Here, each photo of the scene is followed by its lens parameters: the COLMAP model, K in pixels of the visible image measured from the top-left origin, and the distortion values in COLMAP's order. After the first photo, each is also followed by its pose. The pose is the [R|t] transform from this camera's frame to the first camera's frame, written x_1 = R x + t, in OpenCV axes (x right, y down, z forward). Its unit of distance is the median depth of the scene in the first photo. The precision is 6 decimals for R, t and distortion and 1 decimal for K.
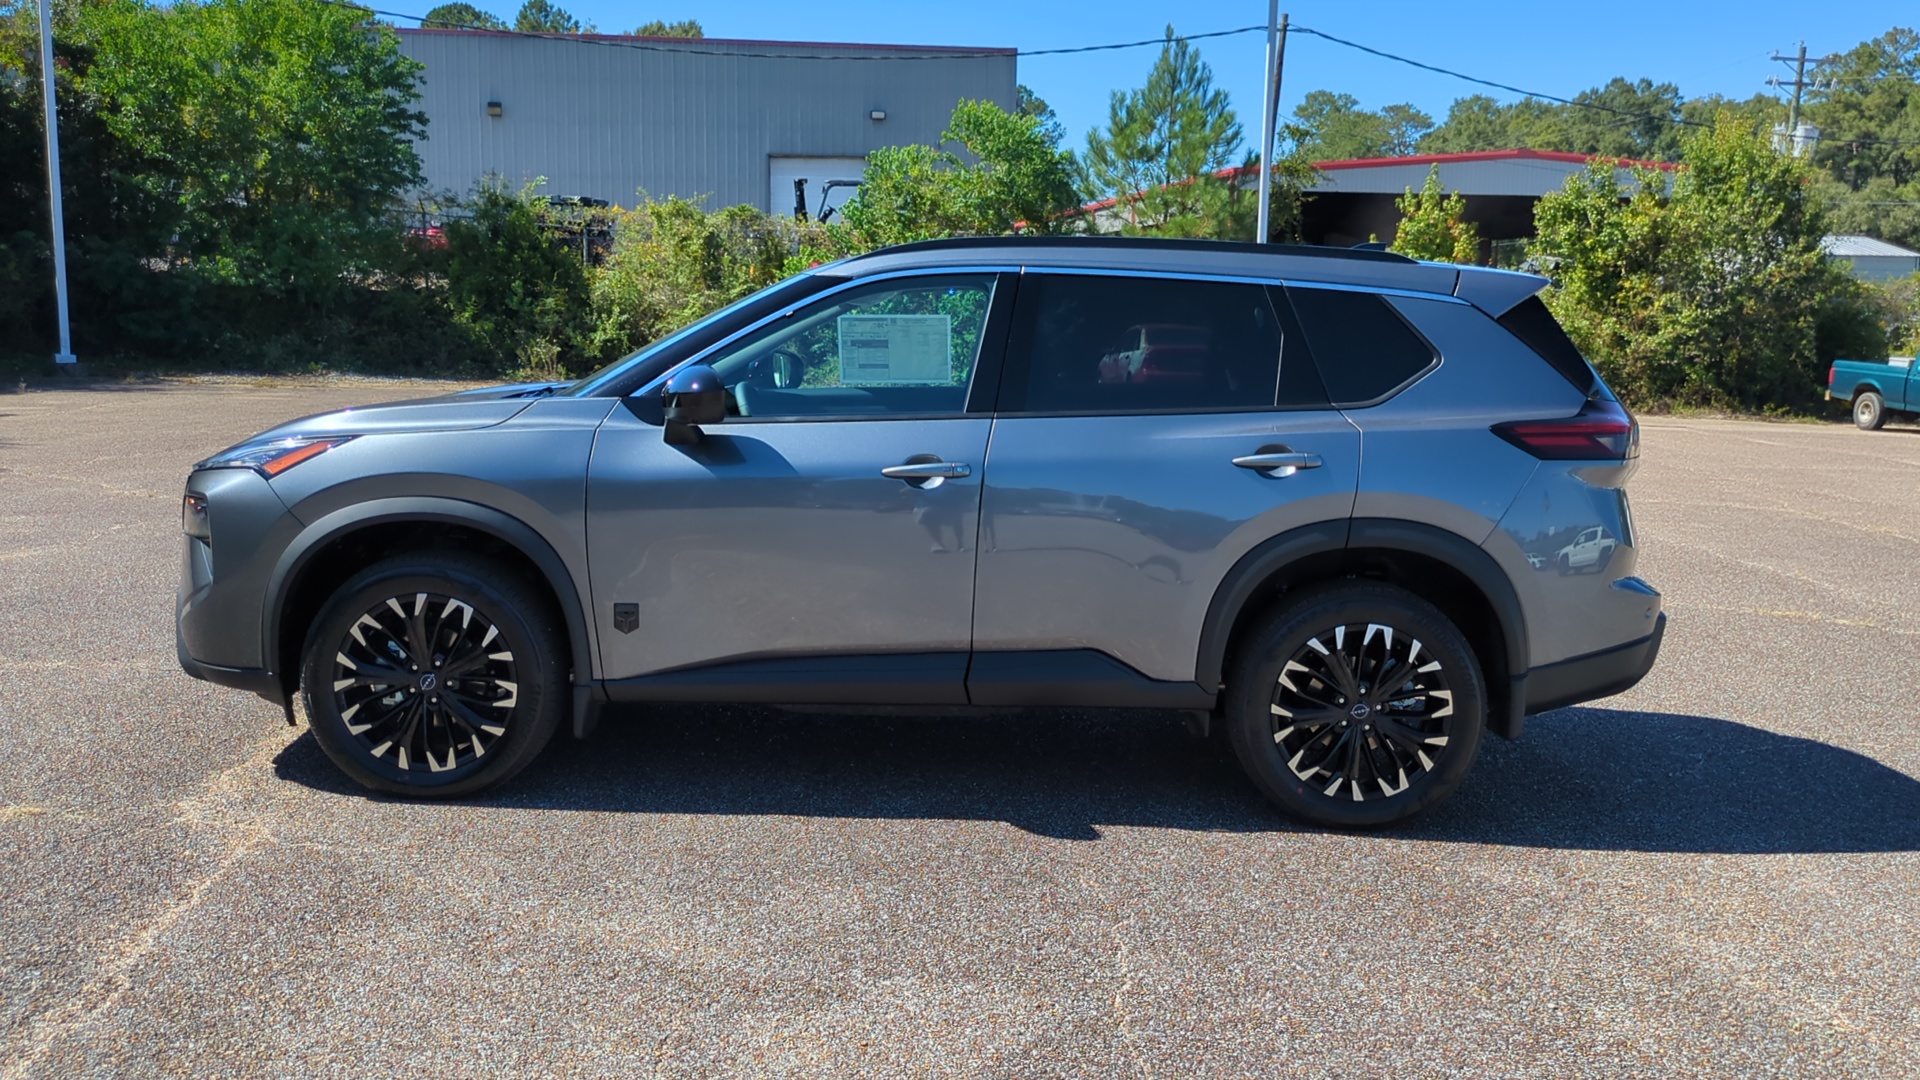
lens RADIAL K [[1664.3, 0, 962.5], [0, 1664.3, 506.9], [0, 0, 1]] dist [0.064817, -0.092303]
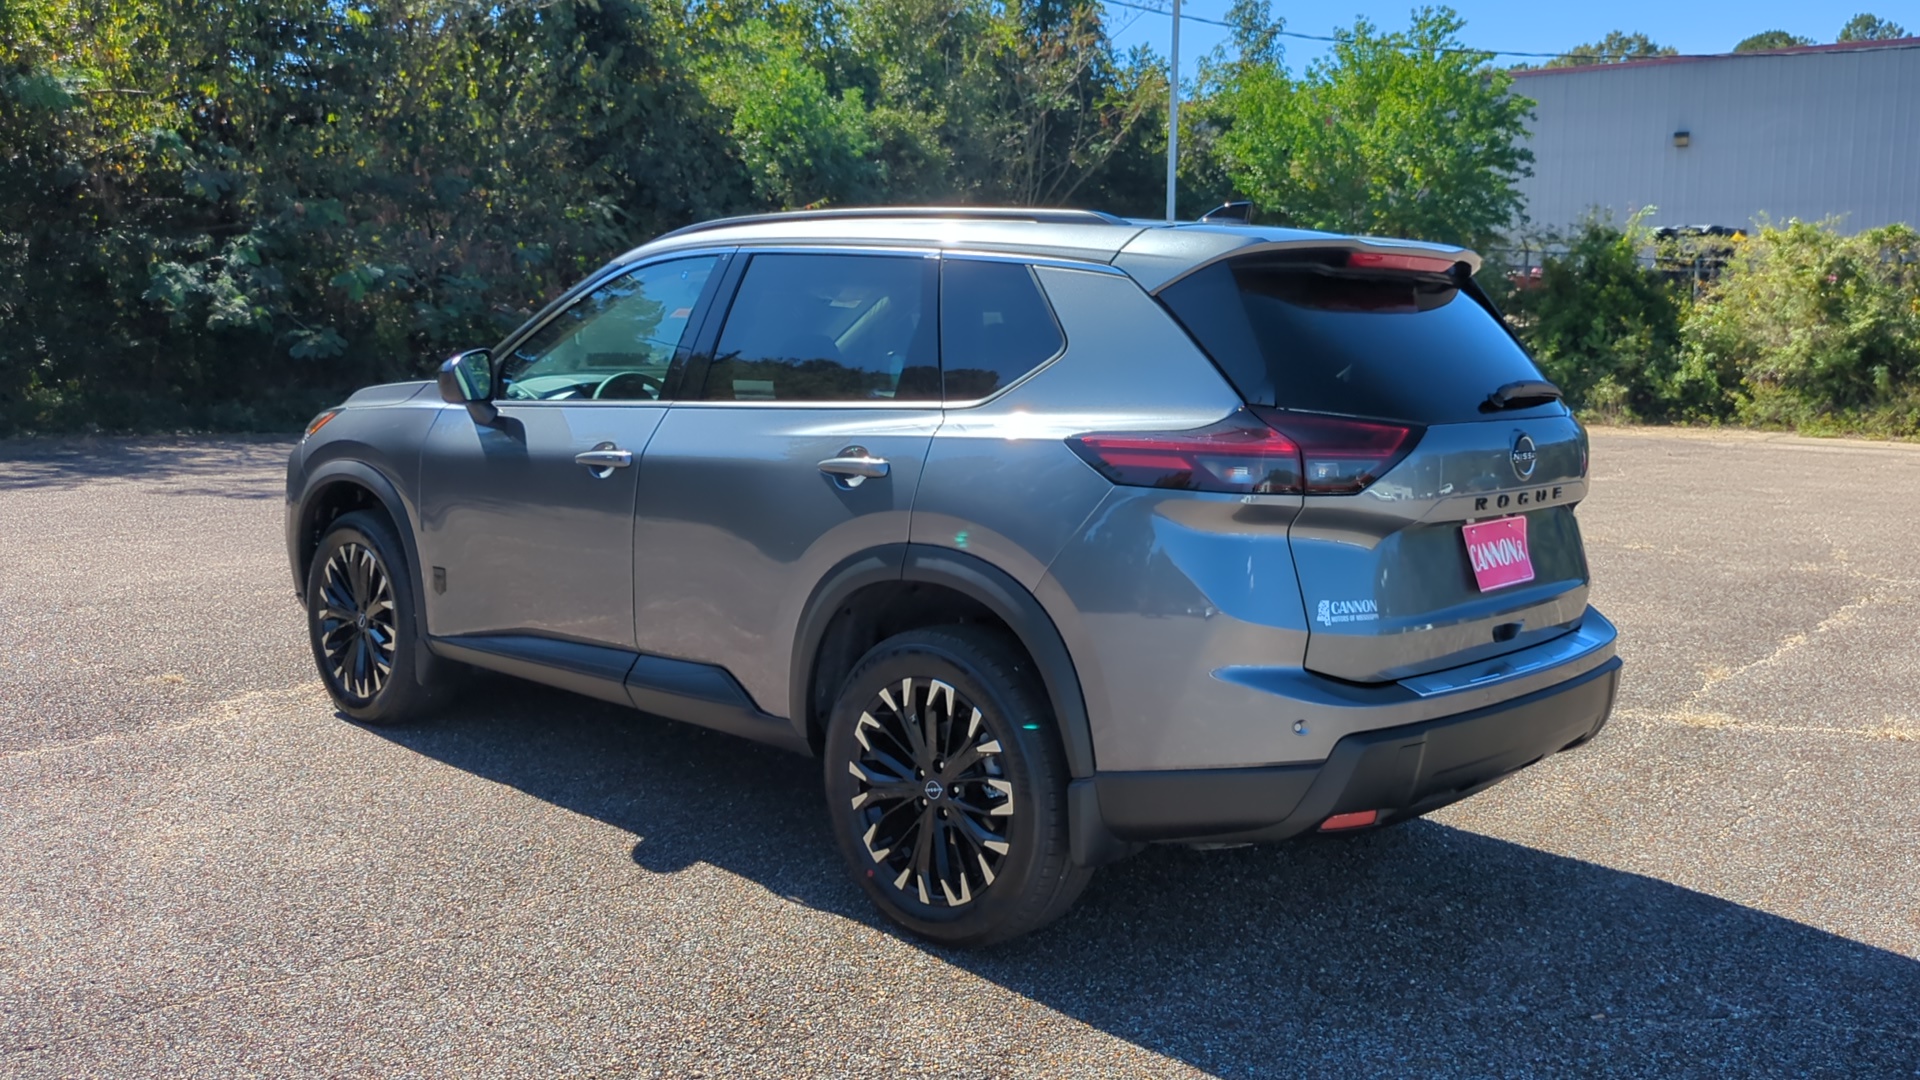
lens RADIAL K [[1664.3, 0, 962.5], [0, 1664.3, 506.9], [0, 0, 1]] dist [0.064817, -0.092303]
pose [[0.728655, 0.066817, -0.681614, 0.124668], [-0.086311, 0.996254, 0.005392, -0.002675], [0.679420, 0.054902, 0.731692, 0.068152]]
